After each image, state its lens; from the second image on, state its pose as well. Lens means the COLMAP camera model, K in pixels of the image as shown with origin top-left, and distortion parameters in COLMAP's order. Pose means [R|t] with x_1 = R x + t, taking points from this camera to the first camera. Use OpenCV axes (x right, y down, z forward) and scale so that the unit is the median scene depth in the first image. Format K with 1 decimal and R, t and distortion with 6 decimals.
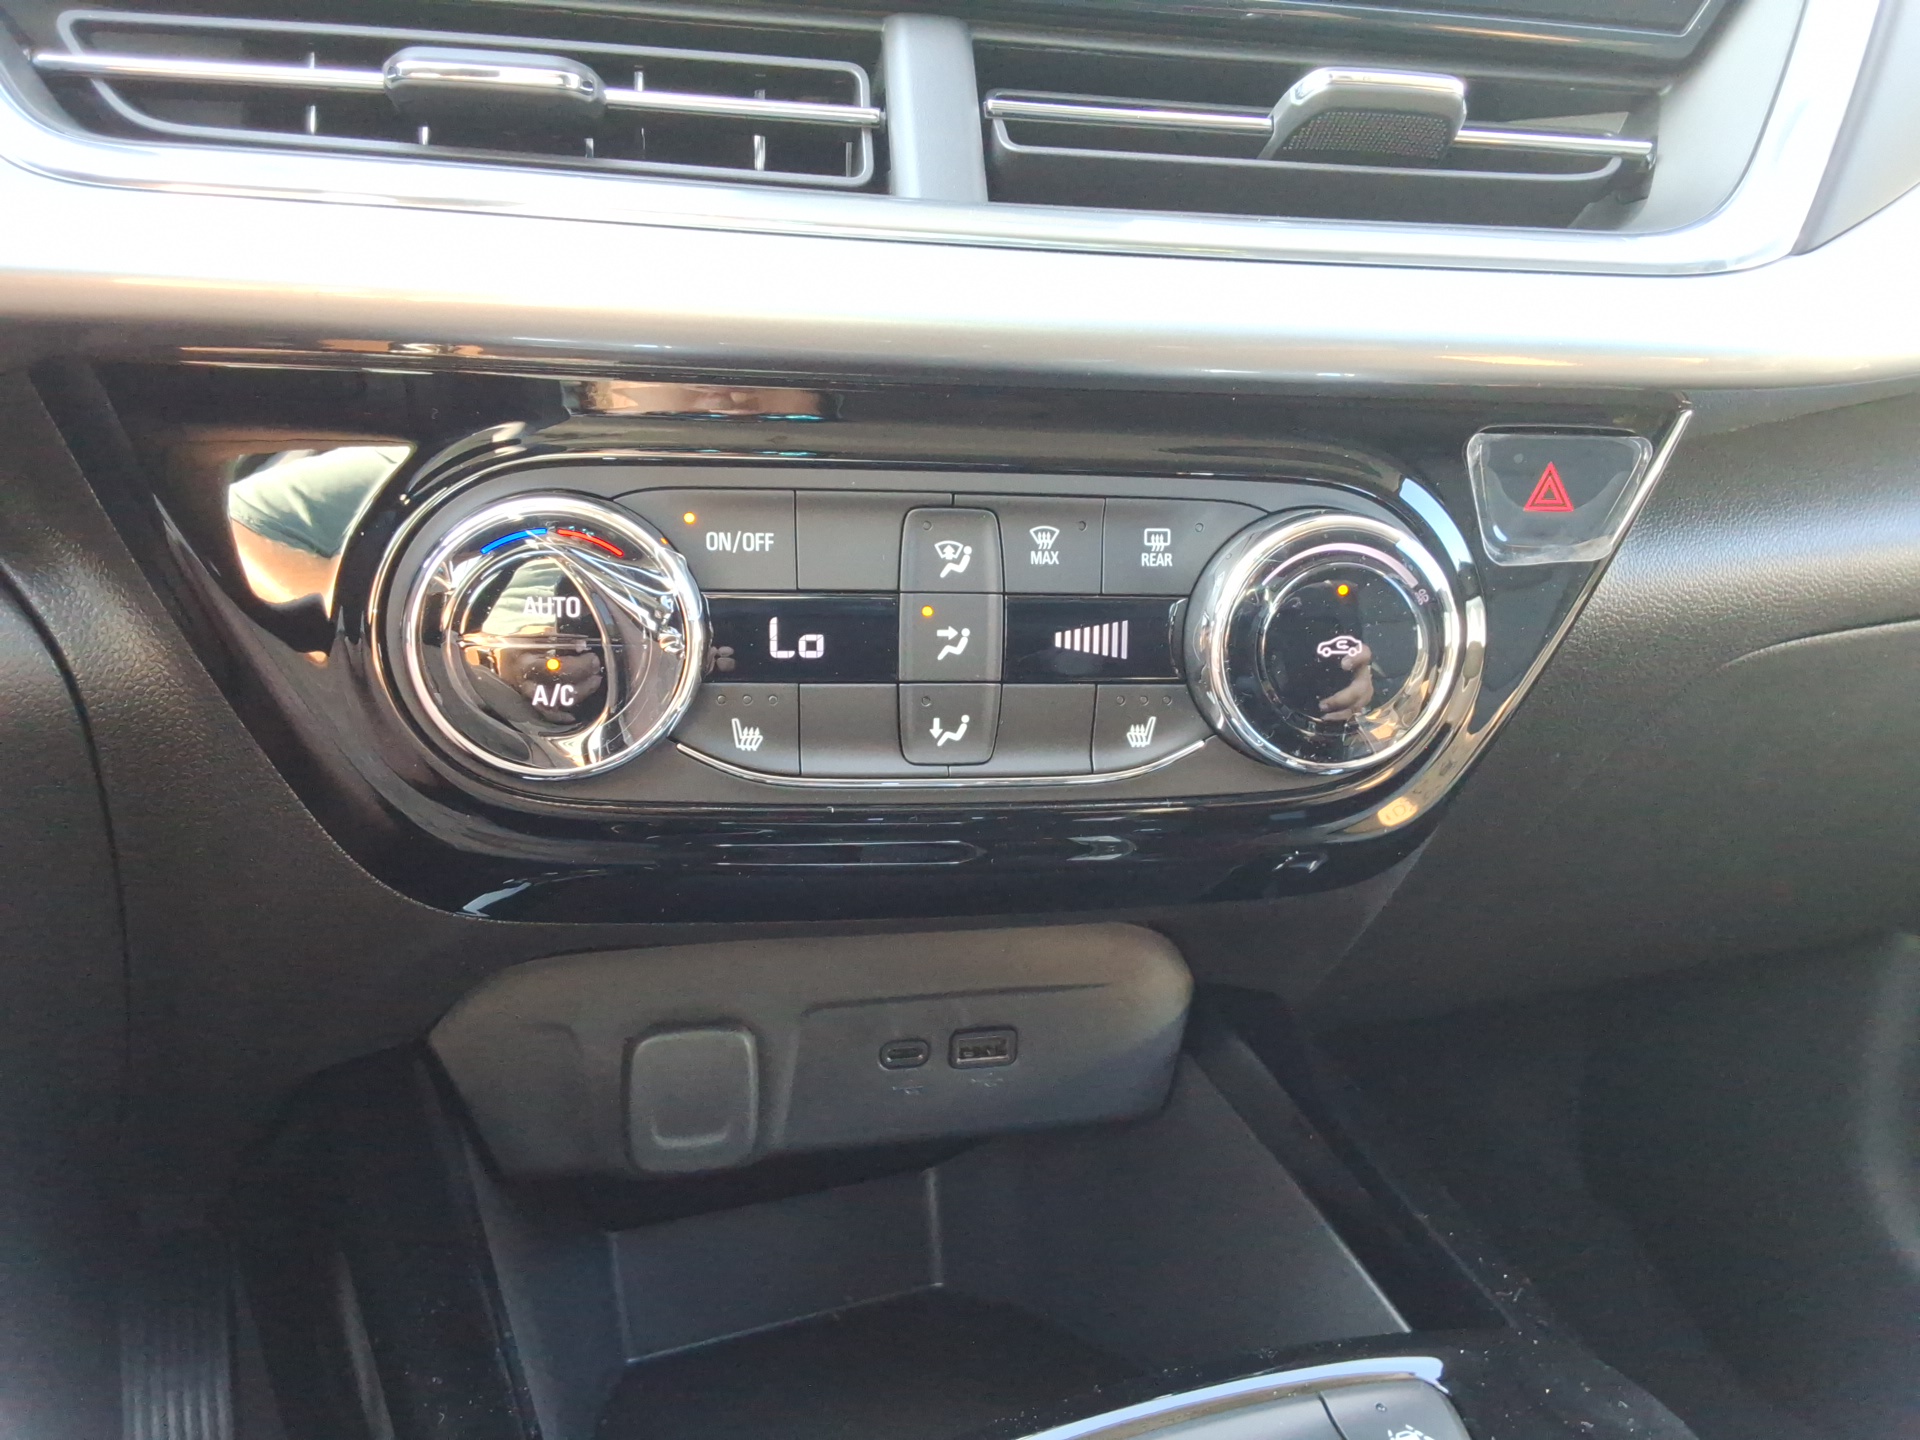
lens RADIAL K [[1553.9, 0, 970.9], [0, 1553.9, 713.4], [0, 0, 1]] dist [0.135378, -0.211856]
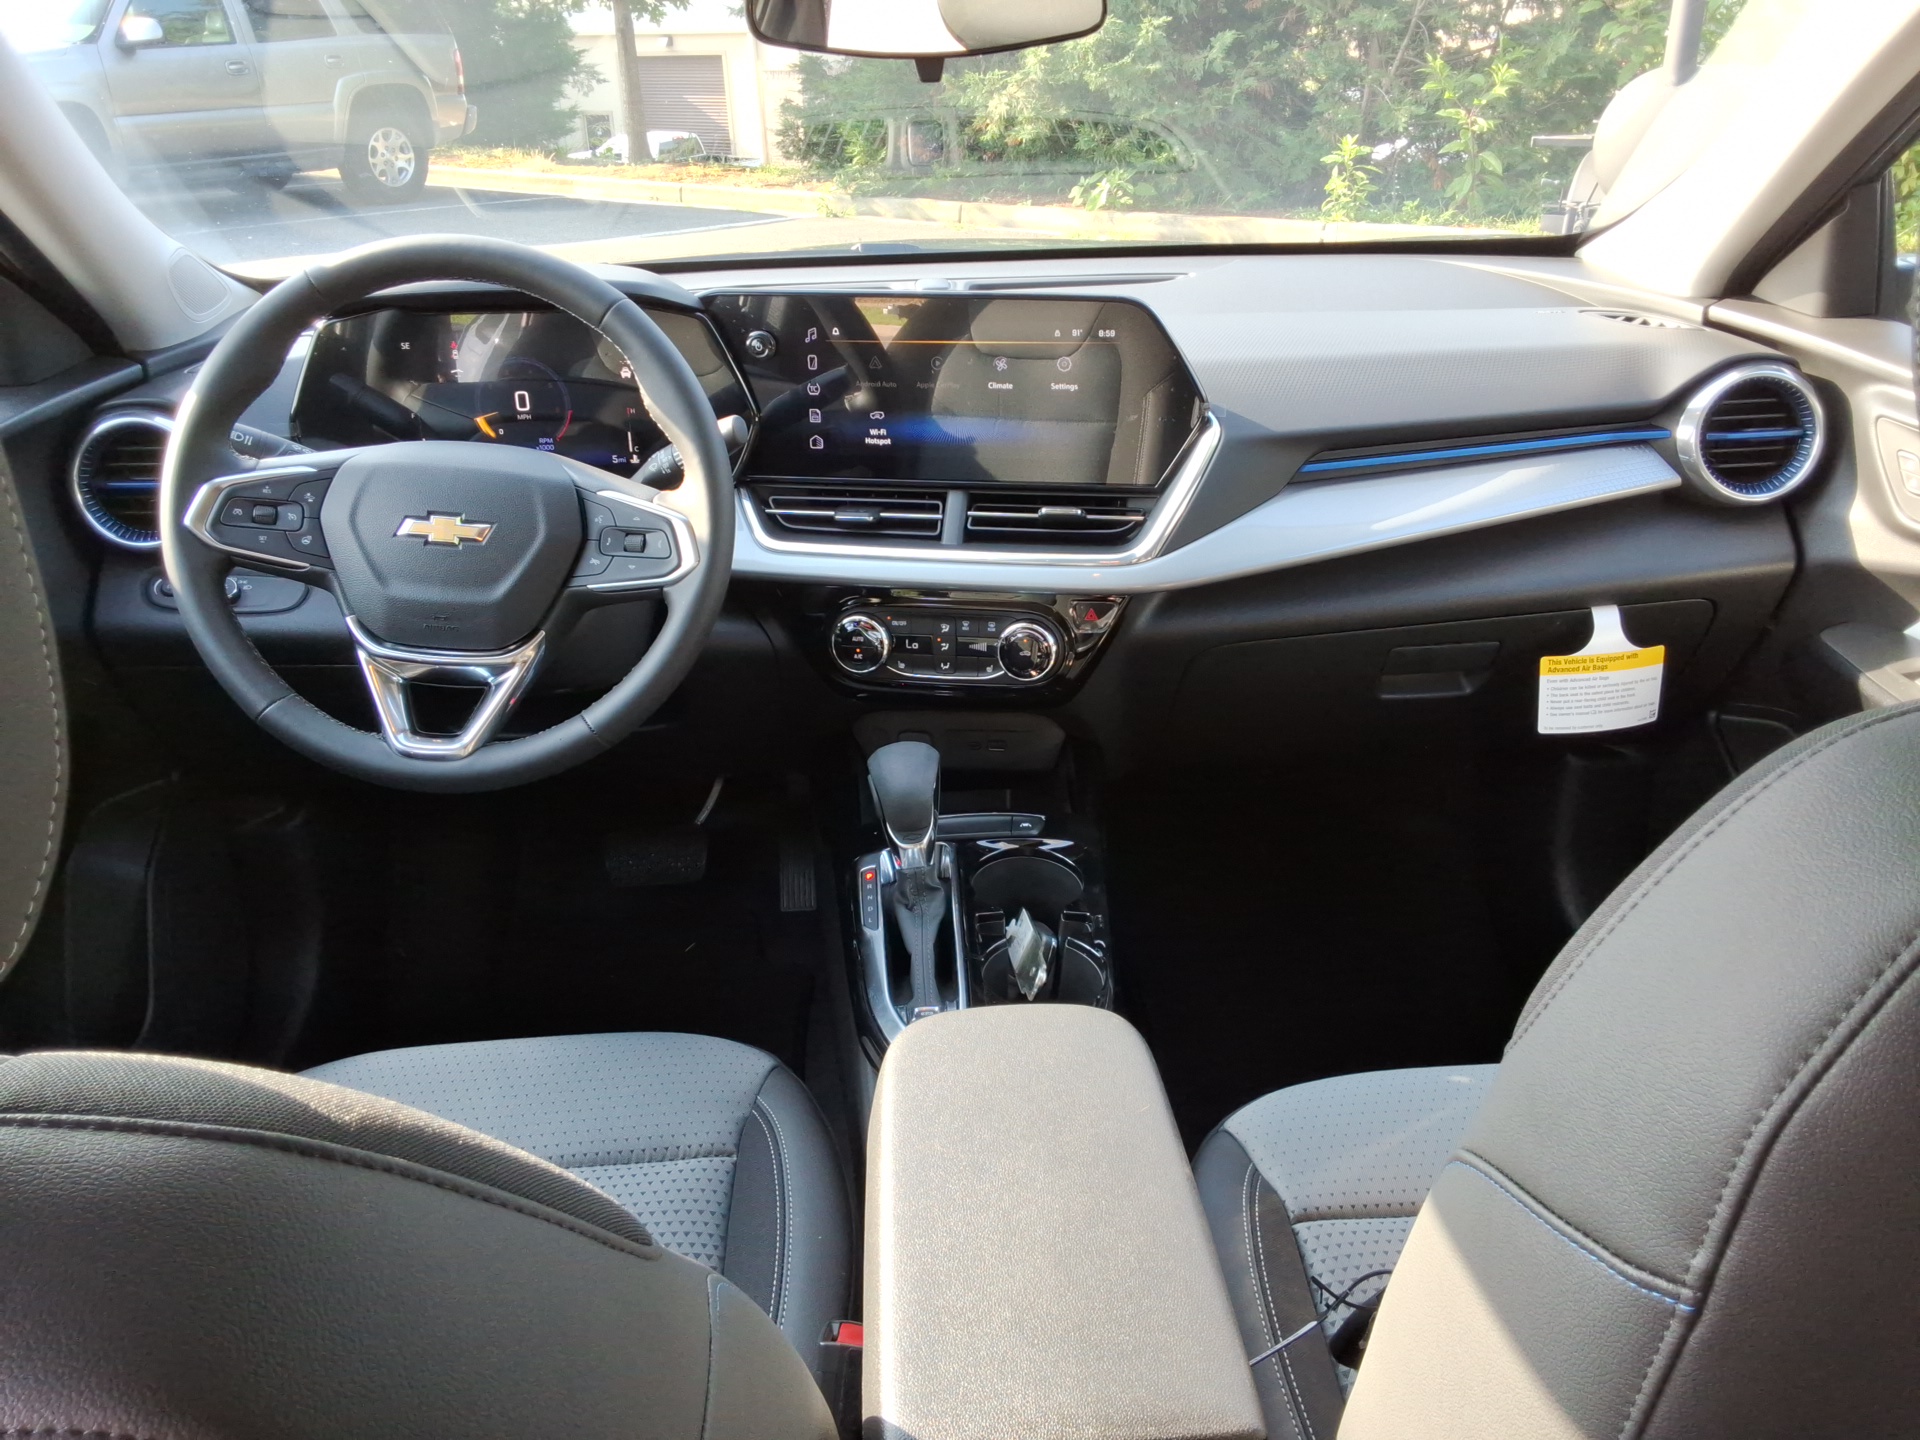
lens RADIAL K [[1553.9, 0, 970.9], [0, 1553.9, 713.4], [0, 0, 1]] dist [0.135378, -0.211856]
pose [[0.934256, 0.070269, -0.349611, 1.573056], [-0.021856, 0.989833, 0.140544, -0.467066], [0.355933, -0.123663, 0.926293, -3.027452]]
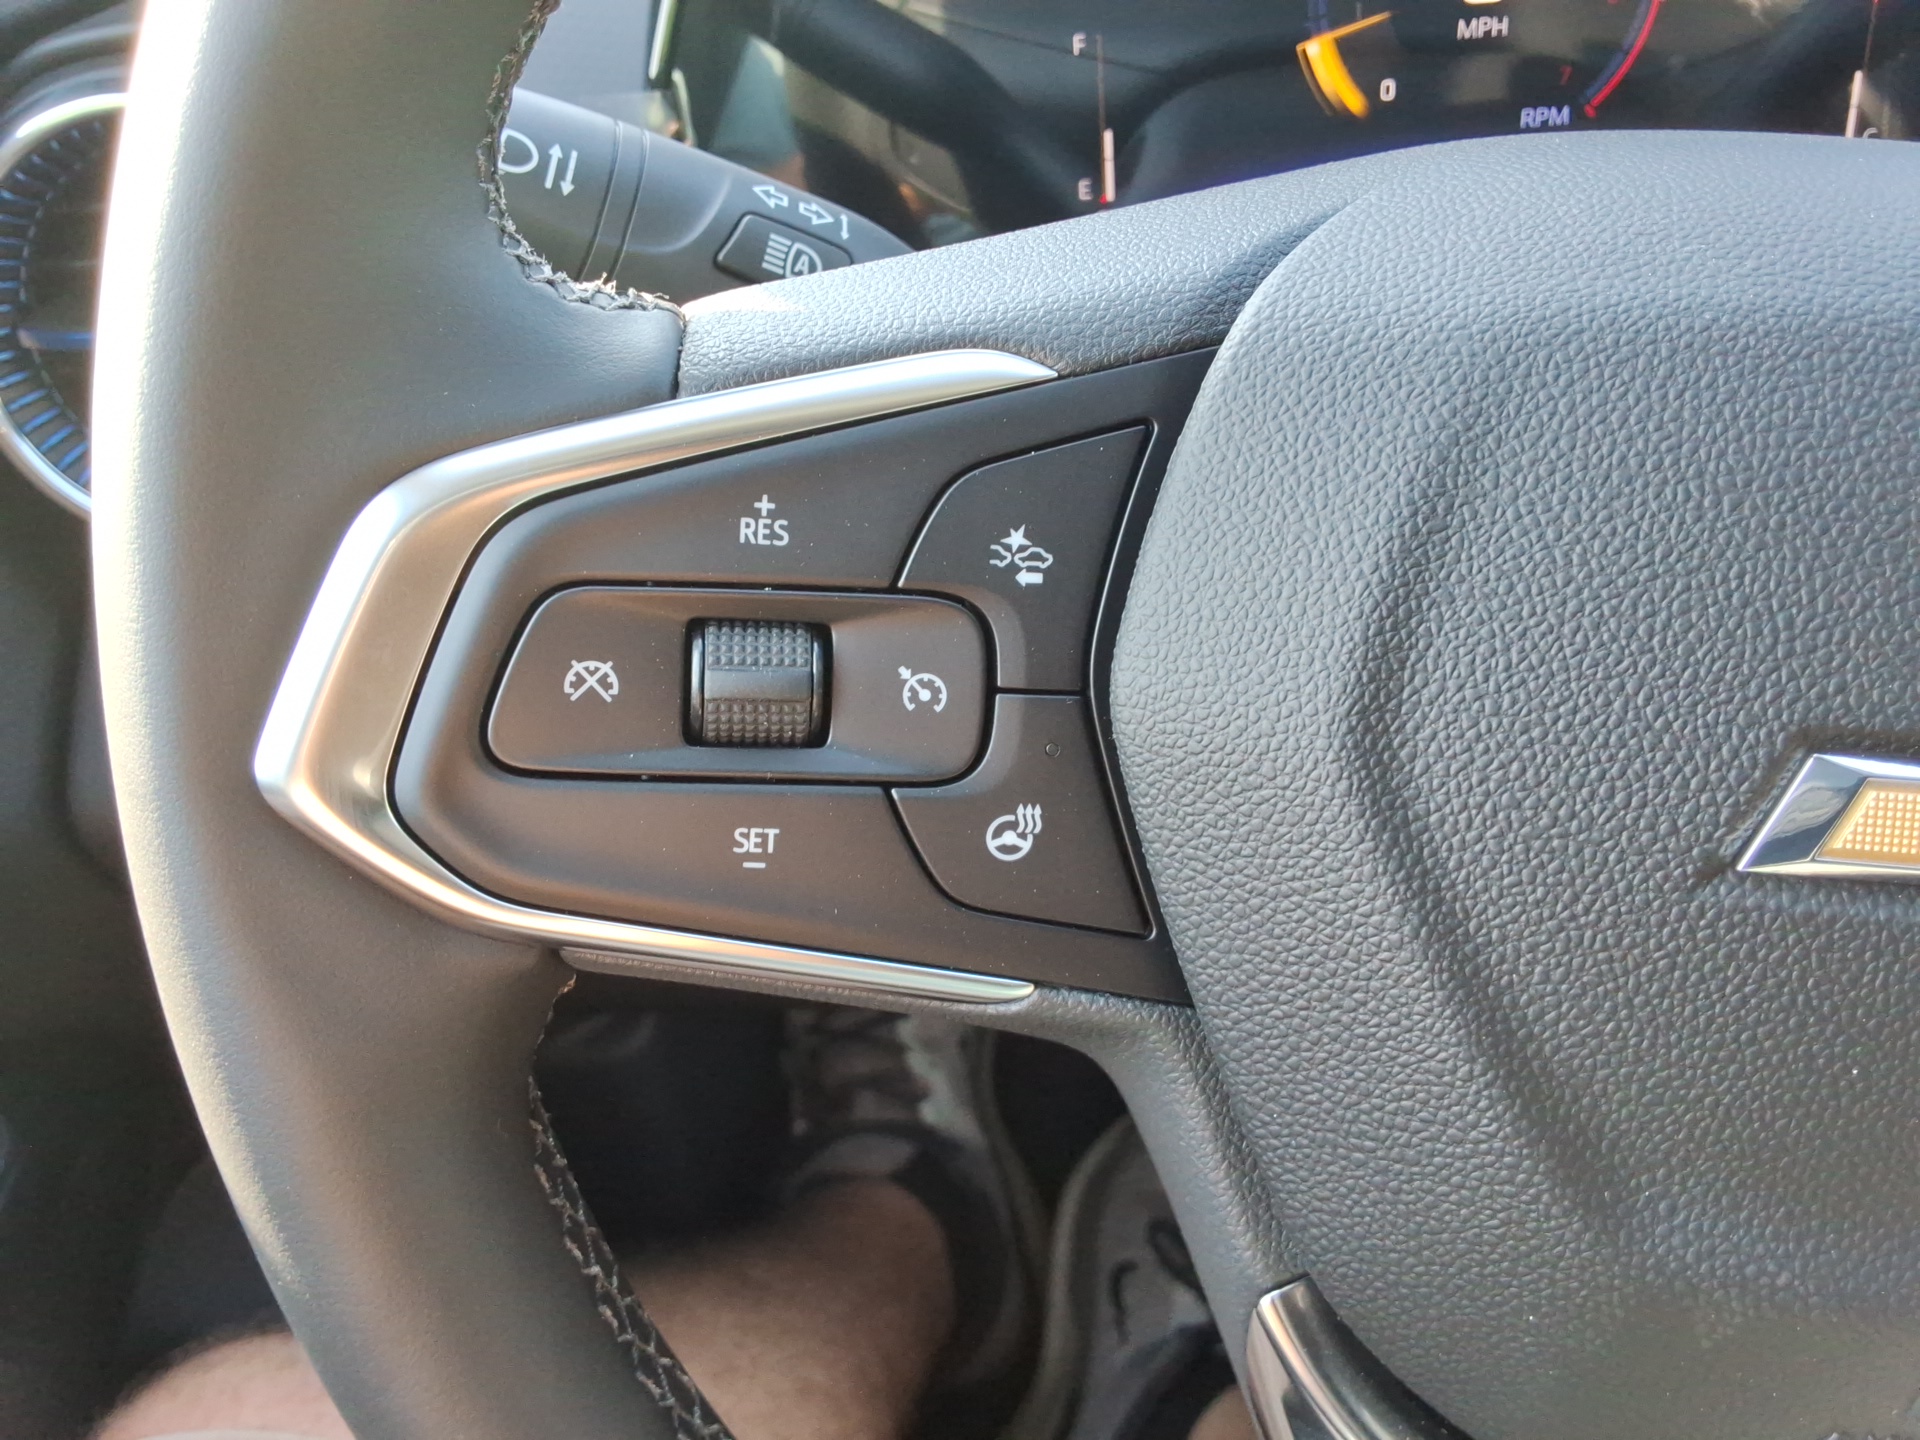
lens RADIAL K [[1528.1, 0, 955.9], [0, 1528.1, 716.9], [0, 0, 1]] dist [0.074127, -0.100142]
pose [[0.886824, 0.140521, -0.440224, -0.922260], [0.013037, 0.944657, 0.327801, -0.538225], [0.461924, -0.296440, 0.835912, -0.623655]]
